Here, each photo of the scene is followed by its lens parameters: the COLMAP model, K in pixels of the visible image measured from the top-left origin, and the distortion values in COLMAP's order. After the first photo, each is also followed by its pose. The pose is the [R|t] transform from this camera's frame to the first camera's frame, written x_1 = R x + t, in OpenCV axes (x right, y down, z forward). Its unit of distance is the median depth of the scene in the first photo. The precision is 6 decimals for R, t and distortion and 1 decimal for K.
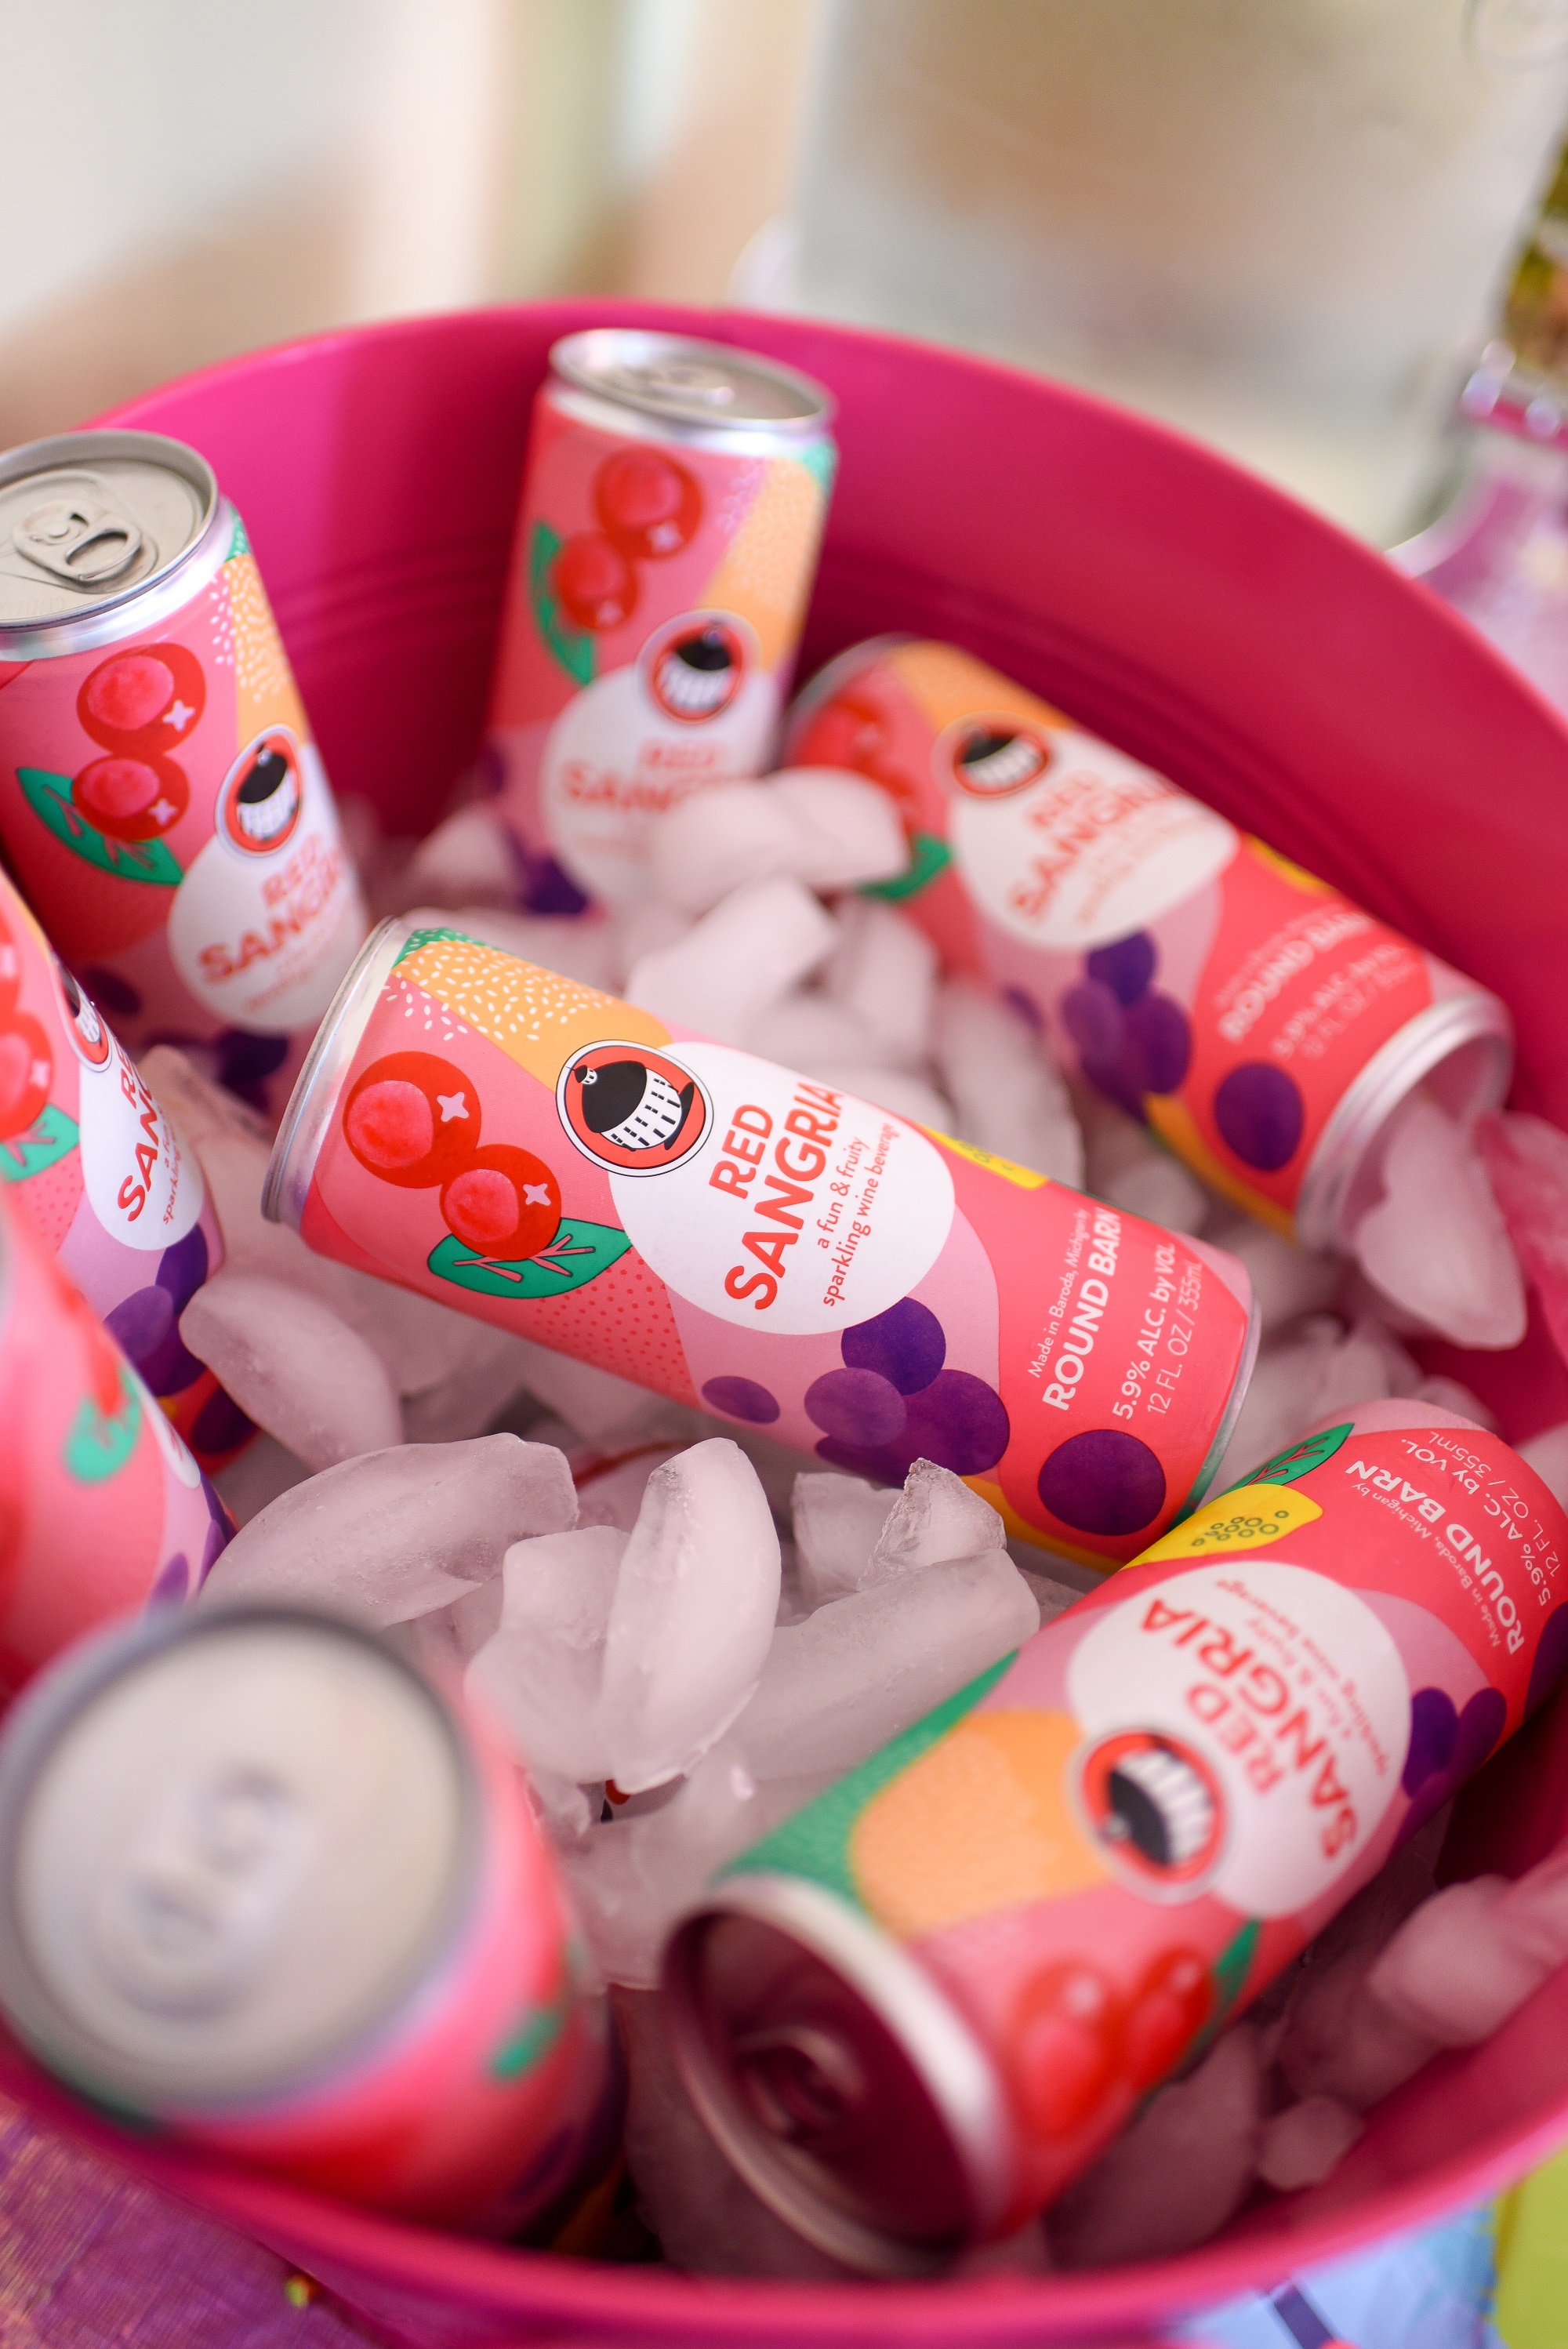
lens RADIAL K [[2384.8, 0, 712.2], [0, 2384.8, 1203.3], [0, 0, 1]] dist [-0.195699, 0.648009]
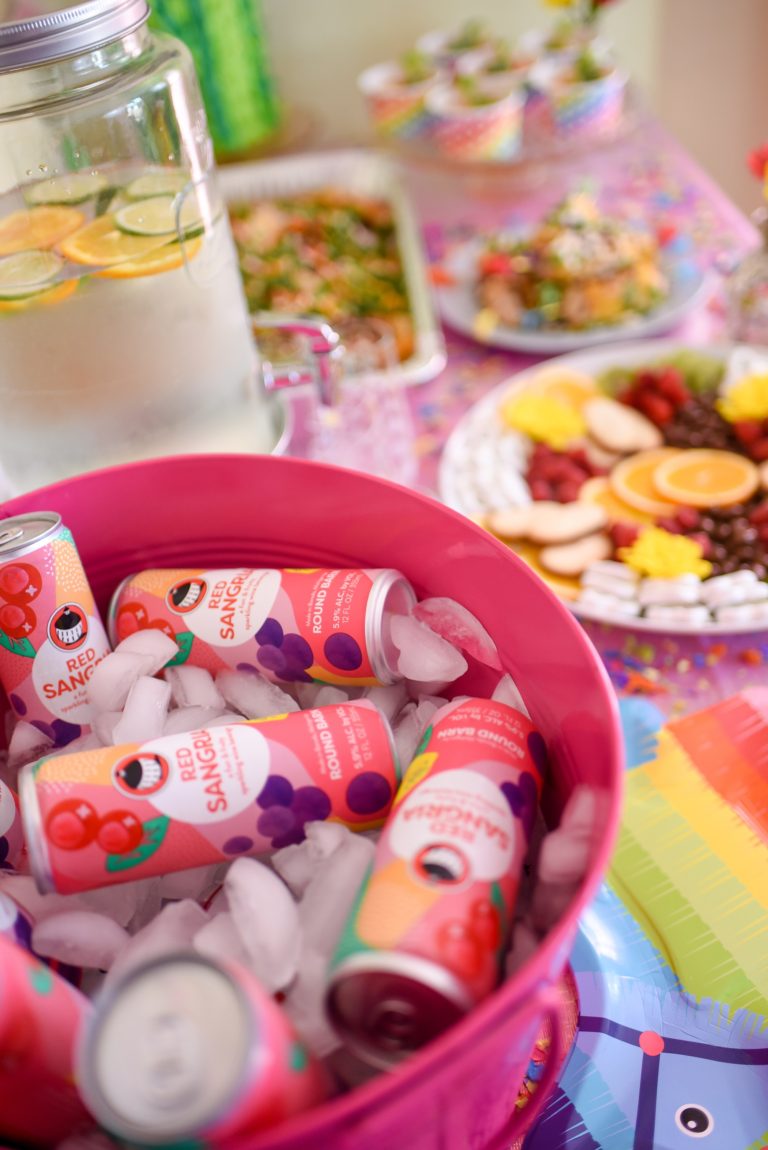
lens RADIAL K [[1181.9, 0, 383.6], [0, 1181.9, 566.3], [0, 0, 1]] dist [-0.086382, 0.023506]
pose [[0.808845, -0.517155, 0.279859, -0.061510], [0.564062, 0.816852, -0.120773, 0.079189], [-0.166145, 0.255544, 0.952414, -0.339414]]
